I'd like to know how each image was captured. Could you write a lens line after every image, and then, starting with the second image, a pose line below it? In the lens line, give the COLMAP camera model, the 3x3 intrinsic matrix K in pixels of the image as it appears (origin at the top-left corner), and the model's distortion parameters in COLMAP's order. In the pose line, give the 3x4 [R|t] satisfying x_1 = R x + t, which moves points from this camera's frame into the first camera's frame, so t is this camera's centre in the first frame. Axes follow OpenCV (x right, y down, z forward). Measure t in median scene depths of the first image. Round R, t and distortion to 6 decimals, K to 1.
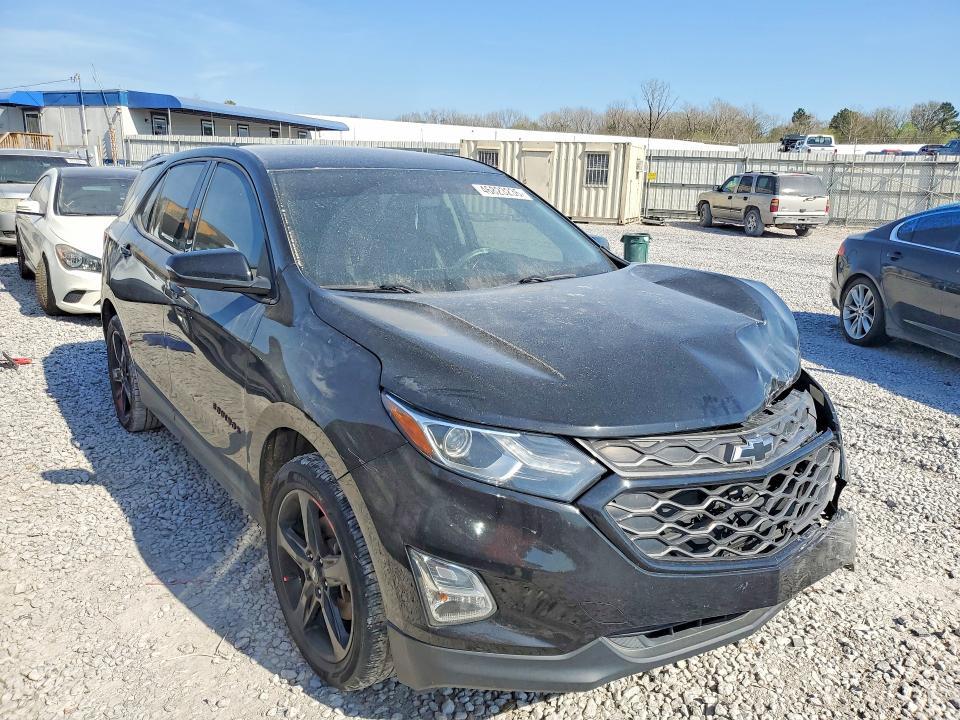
lens RADIAL K [[770.3, 0, 480.0], [0, 770.3, 360.0], [0, 0, 1]] dist [0.001888, 0.033587]
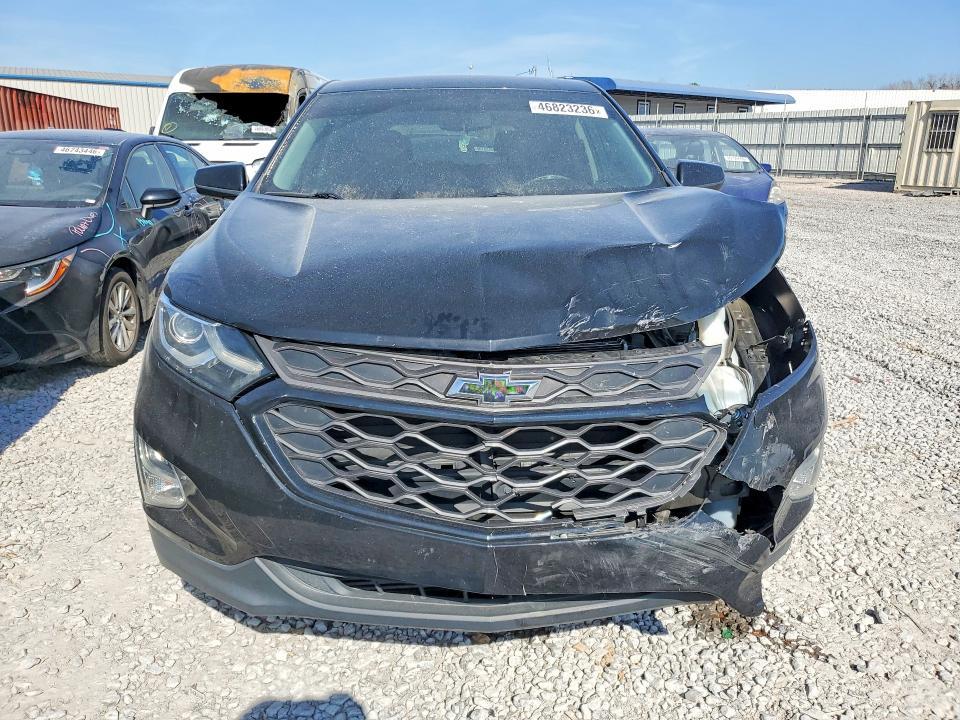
lens RADIAL K [[770.3, 0, 480.0], [0, 770.3, 360.0], [0, 0, 1]] dist [0.001888, 0.033587]
pose [[0.831090, 0.122850, -0.542400, 0.719607], [-0.113736, 0.992229, 0.050462, 0.048242], [0.544384, 0.019752, 0.838604, 0.331410]]
